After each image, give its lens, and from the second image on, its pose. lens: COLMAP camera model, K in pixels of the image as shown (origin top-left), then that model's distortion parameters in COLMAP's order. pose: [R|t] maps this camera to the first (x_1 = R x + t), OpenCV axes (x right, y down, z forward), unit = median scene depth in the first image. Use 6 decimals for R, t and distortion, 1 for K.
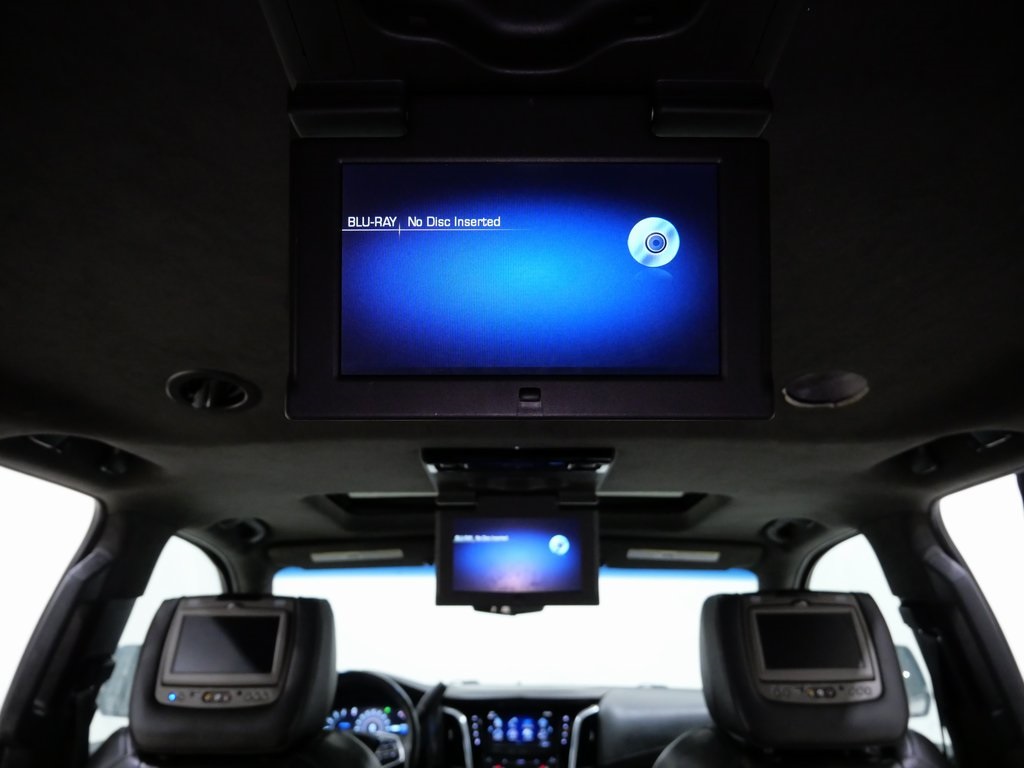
lens RADIAL K [[744.9, 0, 512.0], [0, 744.9, 384.0], [0, 0, 1]] dist [-0.031233, 0.002385]
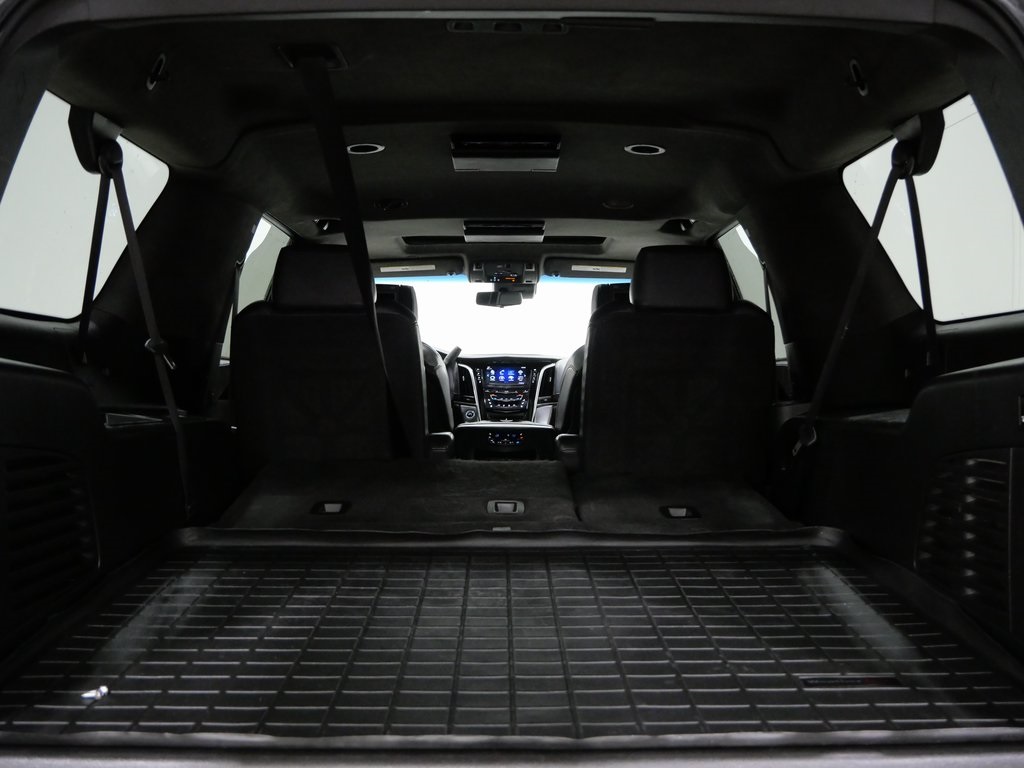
lens RADIAL K [[1075.3, 0, 512.0], [0, 1075.3, 384.0], [0, 0, 1]] dist [0.016663, 0.009603]
pose [[0.999951, 0.003874, 0.009163, 0.001828], [-0.006555, 0.949414, 0.313958, -0.253698], [-0.007484, -0.314003, 0.949393, -1.236492]]
